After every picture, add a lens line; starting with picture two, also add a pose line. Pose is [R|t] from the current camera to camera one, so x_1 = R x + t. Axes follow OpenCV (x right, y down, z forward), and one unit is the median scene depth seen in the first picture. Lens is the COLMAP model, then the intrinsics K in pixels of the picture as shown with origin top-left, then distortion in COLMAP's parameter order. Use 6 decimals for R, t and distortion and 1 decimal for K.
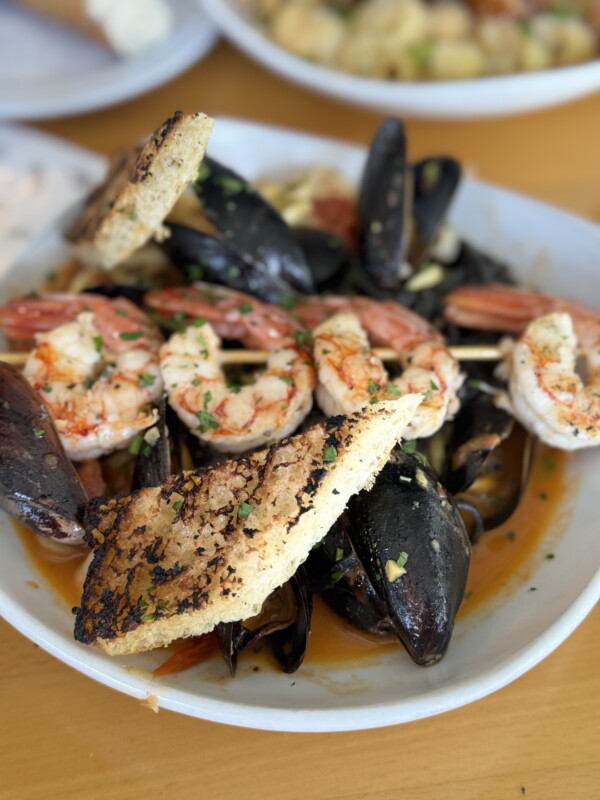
lens RADIAL K [[1014.5, 0, 300.0], [0, 1014.5, 400.0], [0, 0, 1]] dist [0.229202, 0.030177]
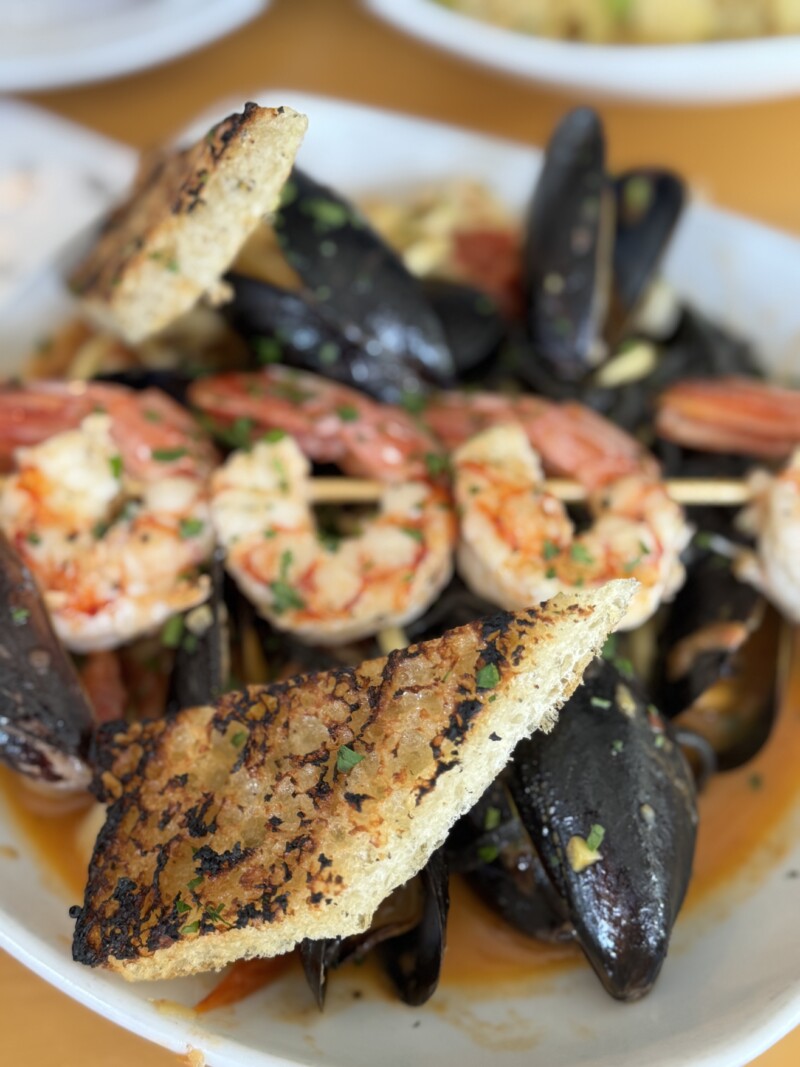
lens RADIAL K [[1360.6, 0, 400.0], [0, 1360.6, 533.5], [0, 0, 1]] dist [0.185750, -0.061165]
pose [[0.999728, 0.021552, 0.008862, -0.029813], [-0.022078, 0.997687, 0.064285, -0.077607], [-0.007456, -0.064463, 0.997892, 0.159420]]
